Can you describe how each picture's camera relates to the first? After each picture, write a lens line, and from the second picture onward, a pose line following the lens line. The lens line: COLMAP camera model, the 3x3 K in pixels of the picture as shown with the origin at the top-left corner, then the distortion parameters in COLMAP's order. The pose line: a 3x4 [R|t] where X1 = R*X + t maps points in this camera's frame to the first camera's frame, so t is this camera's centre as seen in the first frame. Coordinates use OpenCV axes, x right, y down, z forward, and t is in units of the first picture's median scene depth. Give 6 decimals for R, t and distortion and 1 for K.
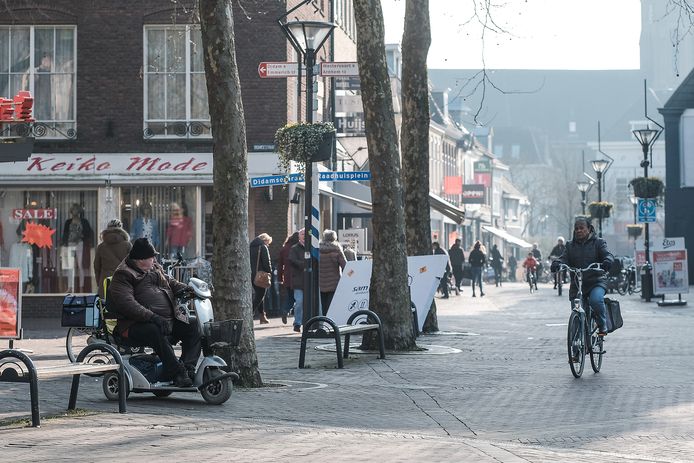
lens RADIAL K [[1352.5, 0, 347.0], [0, 1352.5, 231.5], [0, 0, 1]] dist [-0.032549, -0.068463]
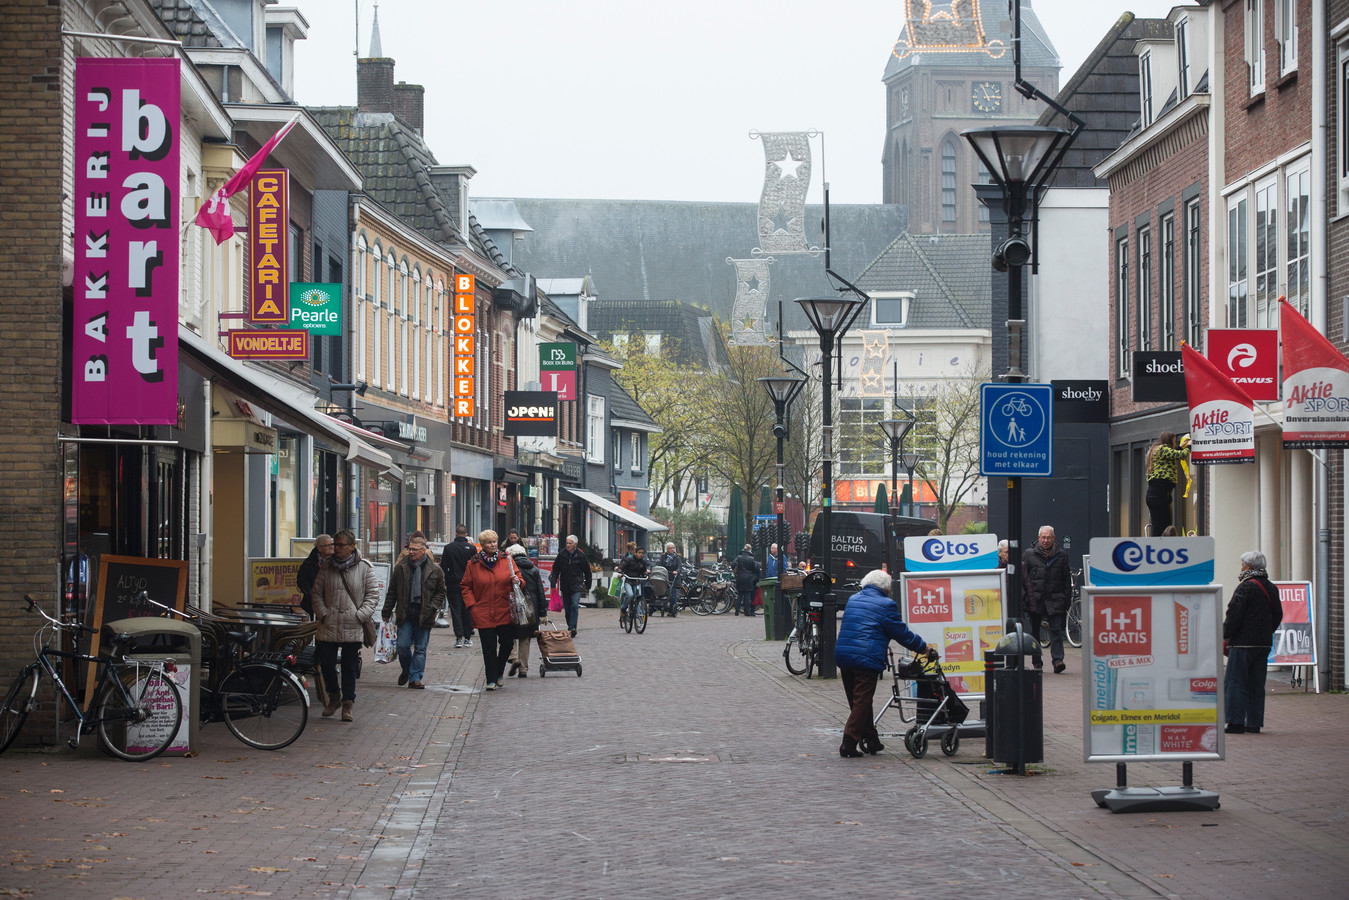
lens RADIAL K [[2629.0, 0, 674.5], [0, 2629.0, 450.0], [0, 0, 1]] dist [-0.032549, -0.068463]
pose [[0.990949, 0.008642, 0.133962, 0.024809], [-0.006218, 0.999809, -0.018503, -0.000076], [-0.134096, 0.017503, 0.990814, 0.146917]]
